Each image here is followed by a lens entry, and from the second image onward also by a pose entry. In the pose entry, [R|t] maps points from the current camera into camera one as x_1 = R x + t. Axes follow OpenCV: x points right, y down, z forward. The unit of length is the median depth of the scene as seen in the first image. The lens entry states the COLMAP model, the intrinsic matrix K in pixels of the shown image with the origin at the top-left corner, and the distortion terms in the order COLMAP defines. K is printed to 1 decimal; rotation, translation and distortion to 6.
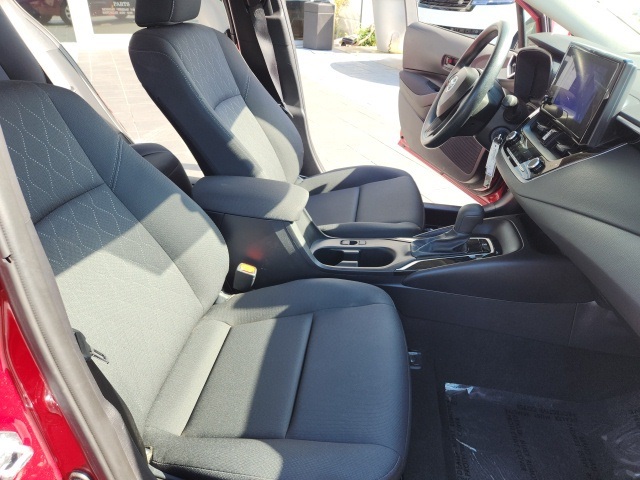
lens RADIAL K [[423.8, 0, 320.0], [0, 423.8, 240.0], [0, 0, 1]] dist [0.075695, -0.064588]
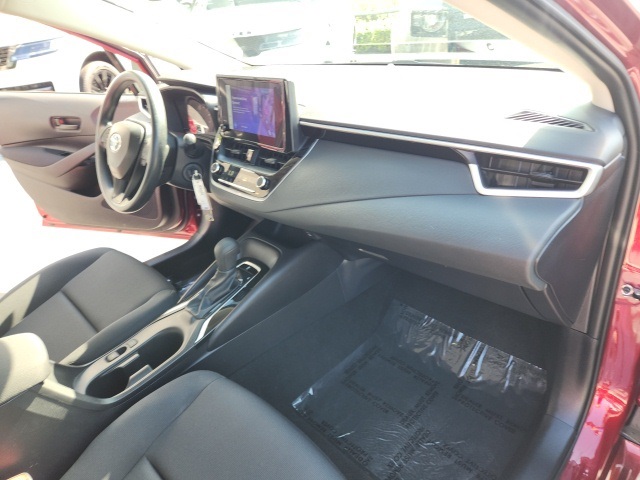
lens RADIAL K [[423.8, 0, 320.0], [0, 423.8, 240.0], [0, 0, 1]] dist [0.075695, -0.064588]
pose [[0.601165, -0.476843, 0.641265, -0.133049], [0.521424, 0.842161, 0.137412, -0.095425], [-0.605572, 0.251763, 0.754915, 0.101853]]
